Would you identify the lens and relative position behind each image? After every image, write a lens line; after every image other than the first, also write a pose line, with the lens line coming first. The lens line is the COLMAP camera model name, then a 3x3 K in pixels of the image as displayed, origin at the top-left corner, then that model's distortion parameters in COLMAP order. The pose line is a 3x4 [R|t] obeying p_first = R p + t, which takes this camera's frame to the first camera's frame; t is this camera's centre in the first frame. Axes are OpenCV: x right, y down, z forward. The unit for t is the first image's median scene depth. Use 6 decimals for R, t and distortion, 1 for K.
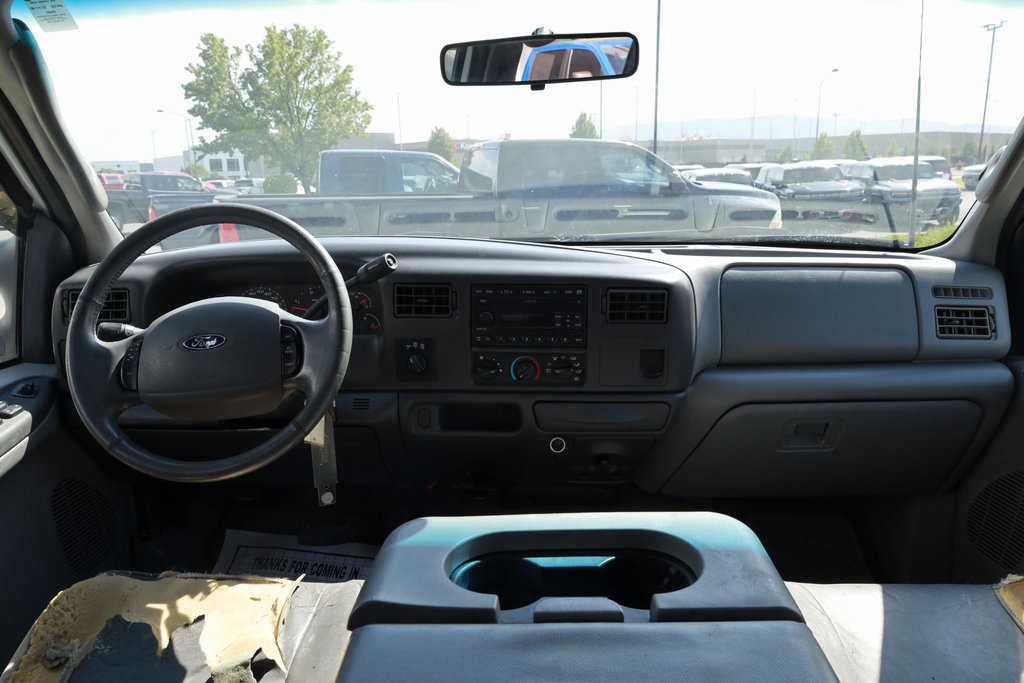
lens RADIAL K [[701.0, 0, 515.3], [0, 701.0, 346.1], [0, 0, 1]] dist [0.001032, -0.000895]
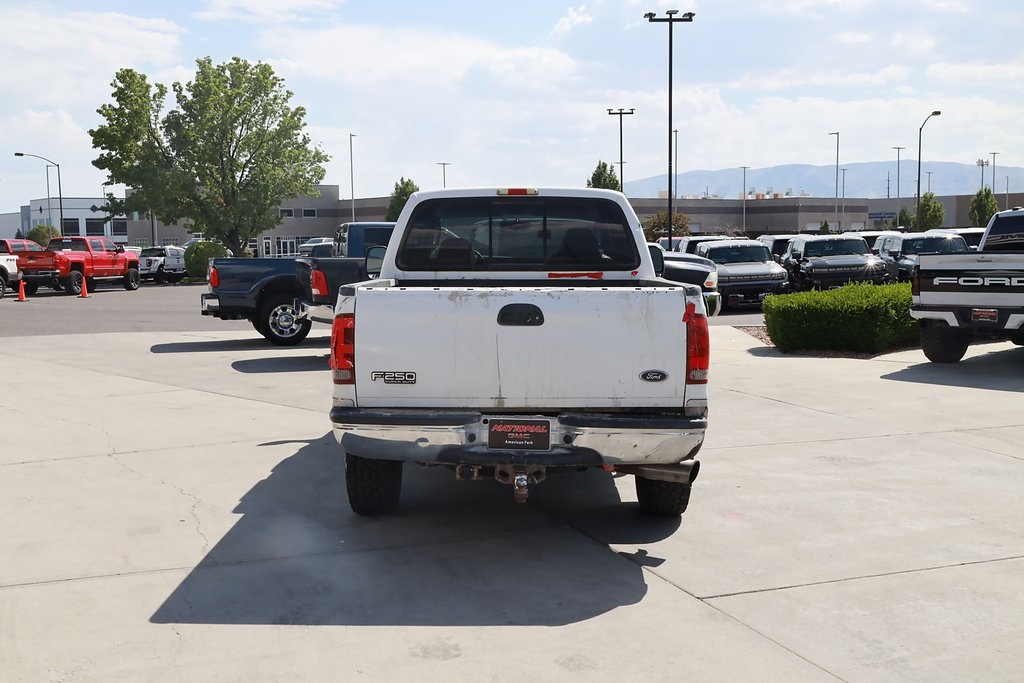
lens RADIAL K [[1115.9, 0, 512.0], [0, 1115.9, 341.5], [0, 0, 1]] dist [0.004705, -0.014148]
pose [[0.999955, 0.008584, 0.003968, -0.007971], [-0.007876, 0.988192, -0.153016, 0.223479], [-0.005234, 0.152978, 0.988216, -0.909936]]
